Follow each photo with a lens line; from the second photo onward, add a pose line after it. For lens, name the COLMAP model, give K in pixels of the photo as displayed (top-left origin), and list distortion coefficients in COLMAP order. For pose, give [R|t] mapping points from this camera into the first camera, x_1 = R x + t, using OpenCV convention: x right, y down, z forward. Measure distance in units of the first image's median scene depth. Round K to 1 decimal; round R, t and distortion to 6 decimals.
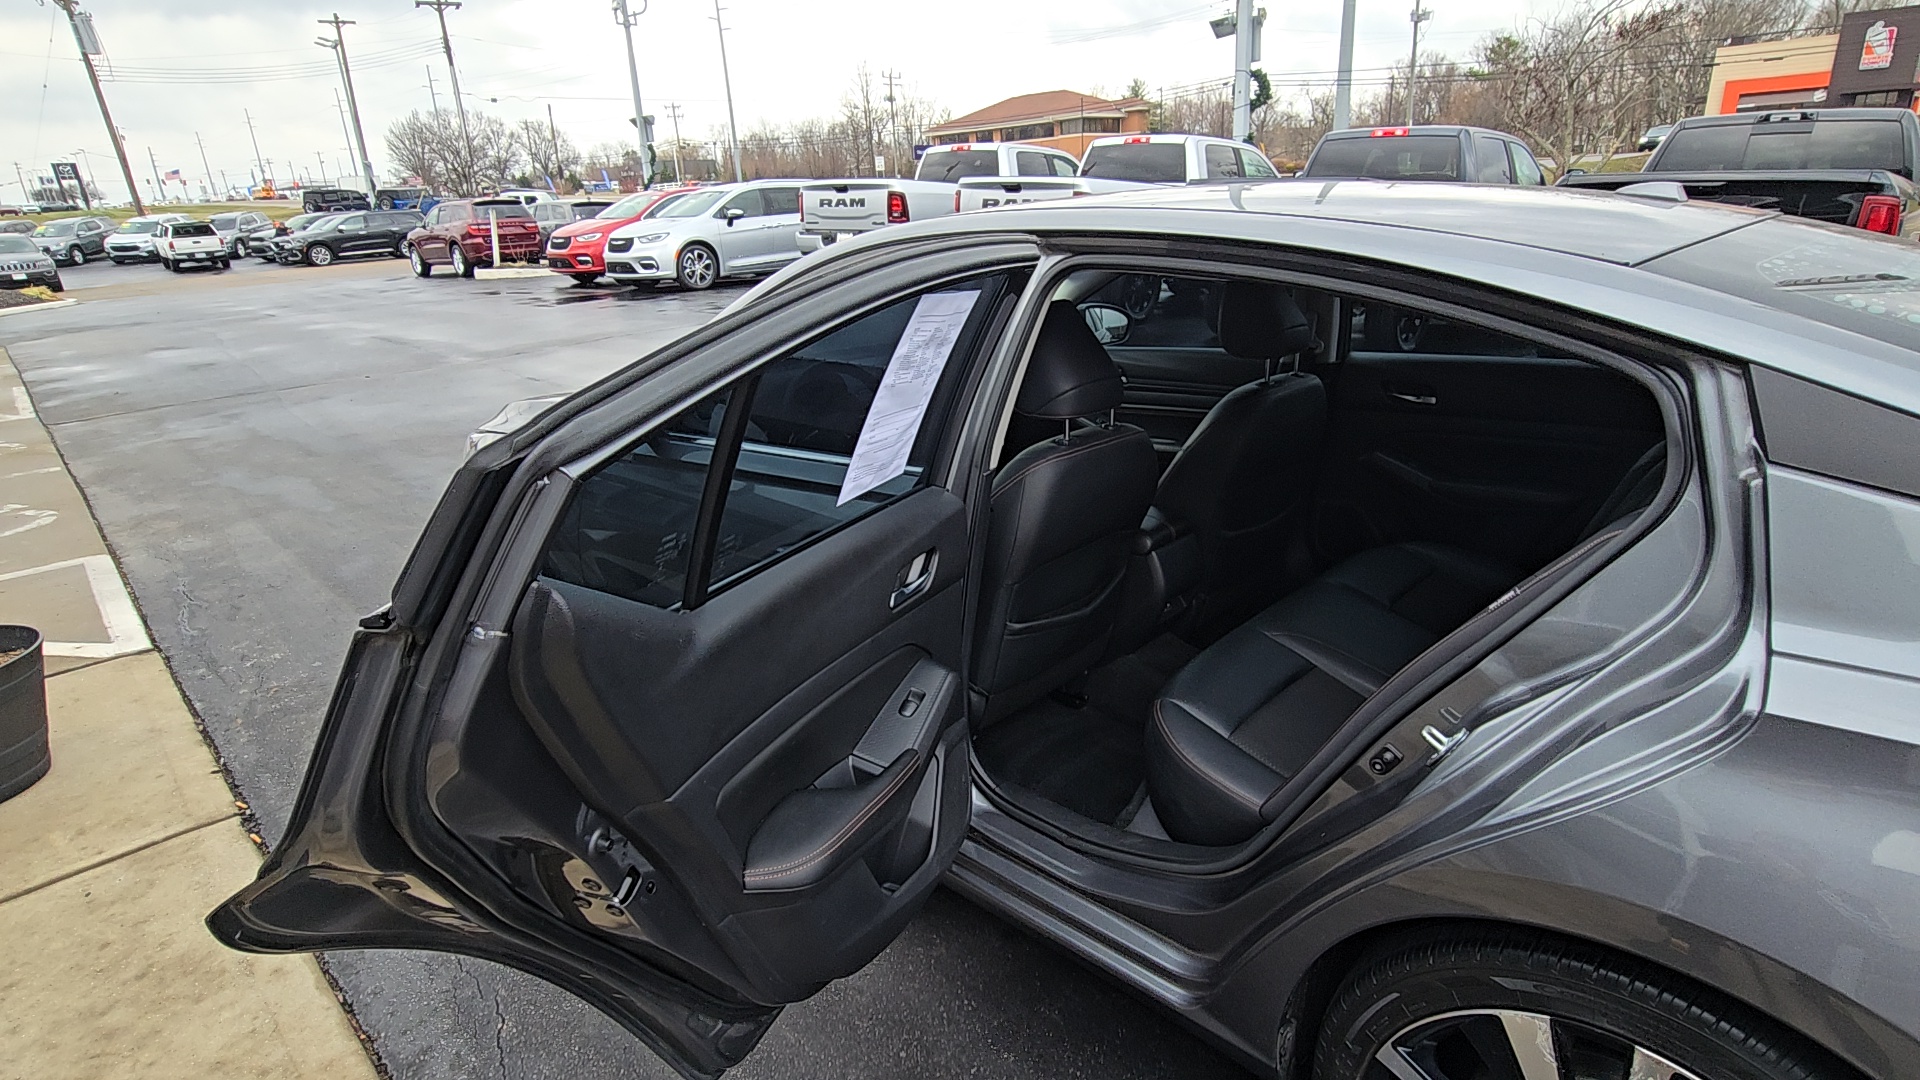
lens RADIAL K [[966.4, 0, 951.2], [0, 966.4, 543.0], [0, 0, 1]] dist [-0.001935, 0.001101]
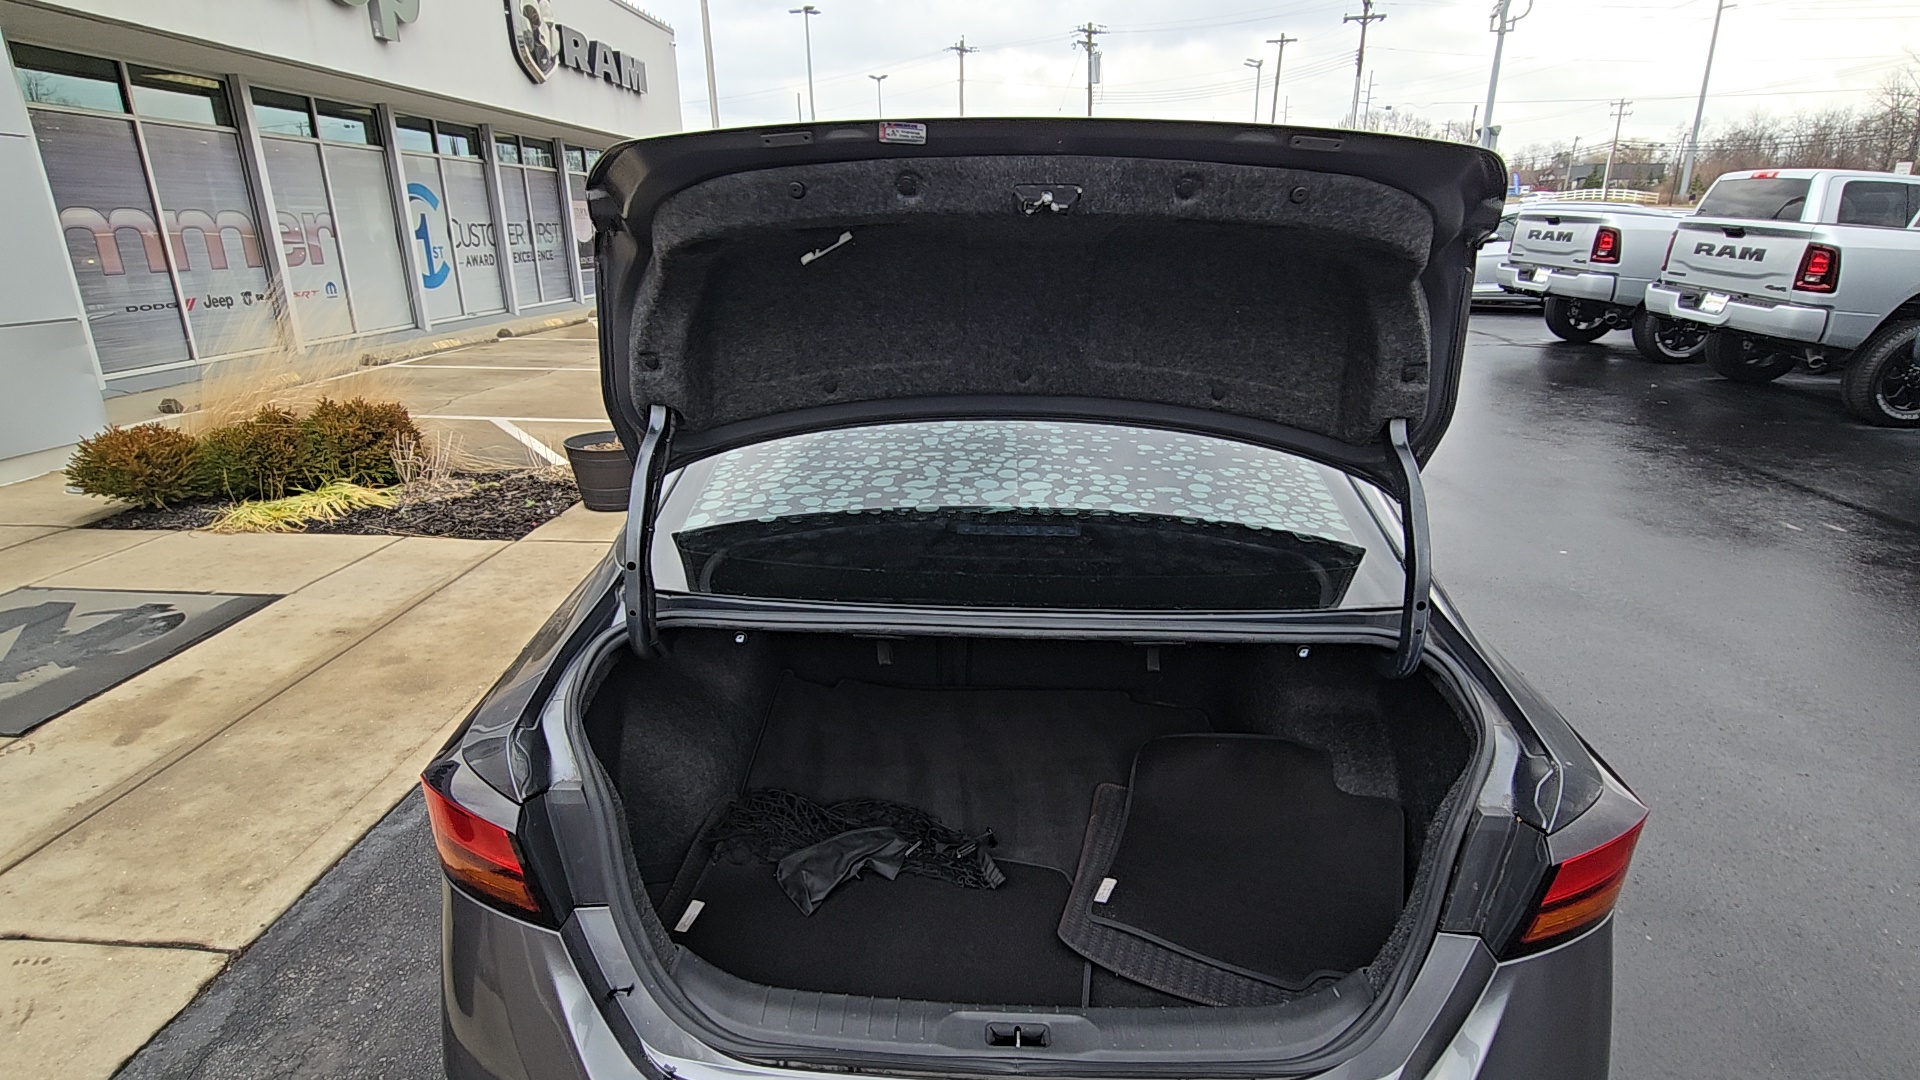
lens RADIAL K [[966.4, 0, 951.2], [0, 966.4, 543.0], [0, 0, 1]] dist [-0.001935, 0.001101]
pose [[0.669346, 0.277142, -0.689324, 0.103256], [-0.277411, 0.953945, 0.114161, -0.011518], [0.689216, 0.114813, 0.715402, -0.002071]]
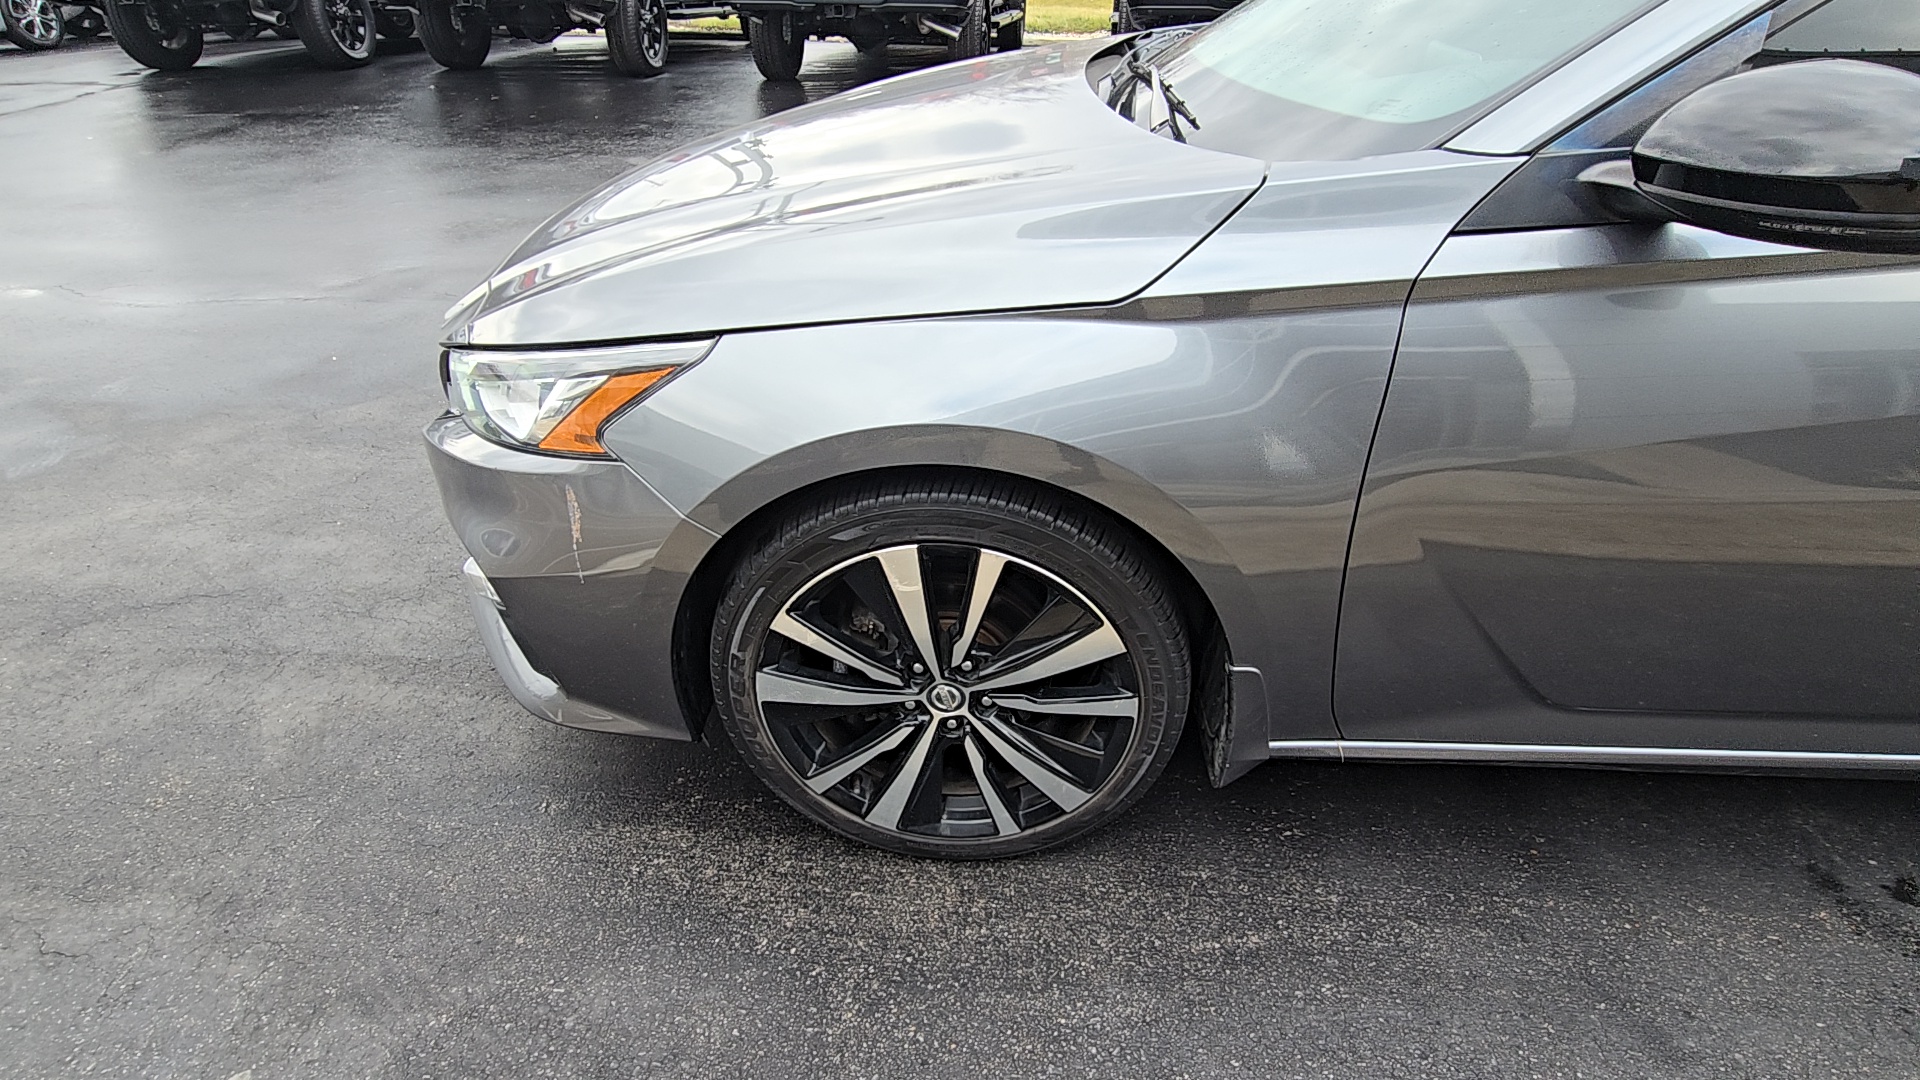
lens RADIAL K [[966.4, 0, 951.2], [0, 966.4, 543.0], [0, 0, 1]] dist [-0.001935, 0.001101]
pose [[0.773795, -0.334100, 0.538163, -0.076573], [0.210407, 0.936921, 0.279121, -0.015086], [-0.597470, -0.102750, 0.795281, 0.076838]]
